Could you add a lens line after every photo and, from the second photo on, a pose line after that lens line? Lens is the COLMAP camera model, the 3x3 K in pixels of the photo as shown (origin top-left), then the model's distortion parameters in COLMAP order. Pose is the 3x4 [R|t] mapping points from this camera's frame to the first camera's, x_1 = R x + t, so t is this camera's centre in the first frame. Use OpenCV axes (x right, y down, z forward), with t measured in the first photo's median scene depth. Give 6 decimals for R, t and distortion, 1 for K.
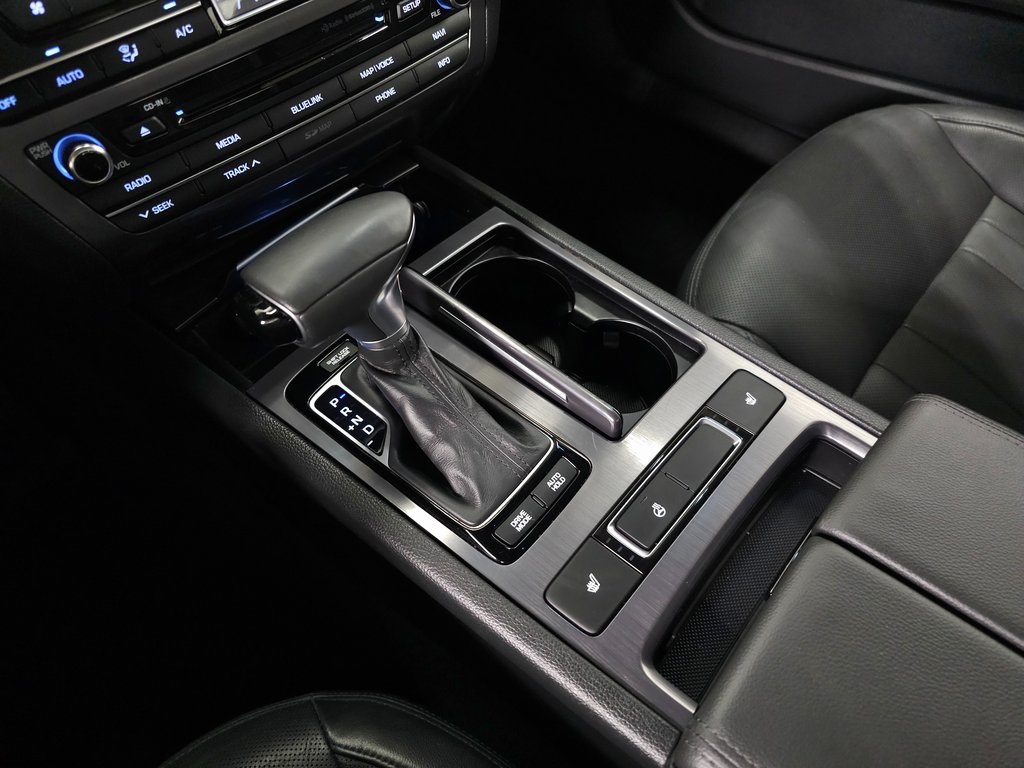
lens RADIAL K [[696.5, 0, 512.5], [0, 696.5, 381.9], [0, 0, 1]] dist [0.035995, -0.046667]
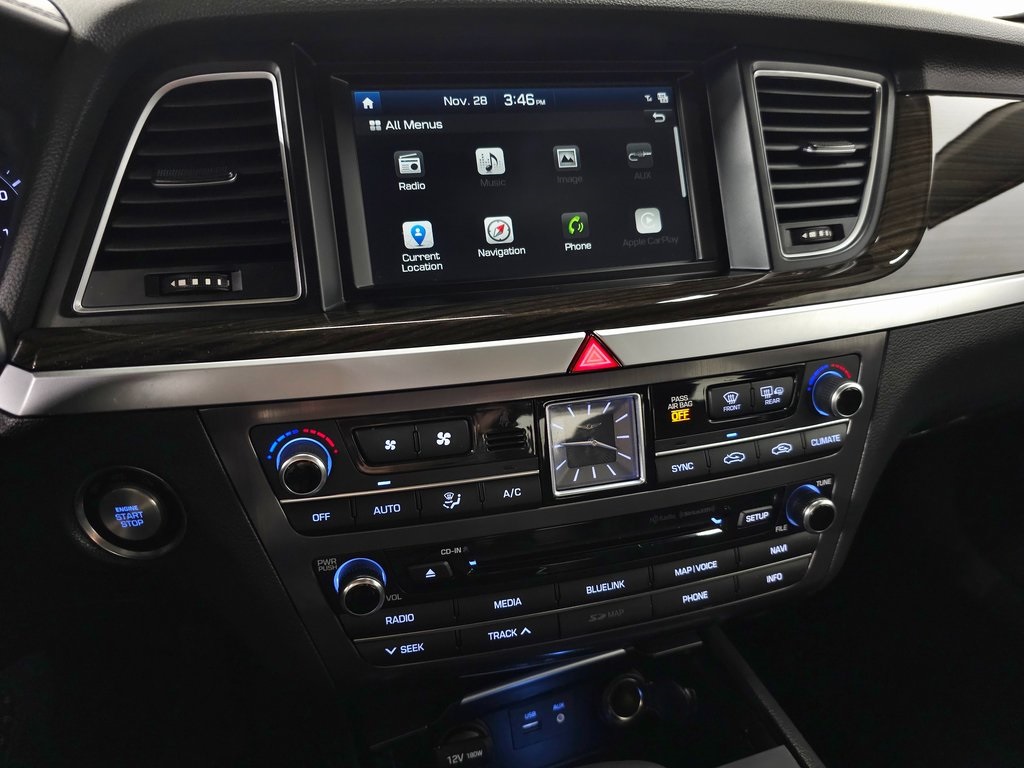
lens RADIAL K [[696.5, 0, 521.3], [0, 696.5, 383.4], [0, 0, 1]] dist [0.035995, -0.046667]
pose [[0.885681, 0.254869, -0.388088, -0.119383], [-0.402352, 0.838437, -0.367608, -0.261341], [0.231695, 0.481731, 0.845134, 0.124404]]
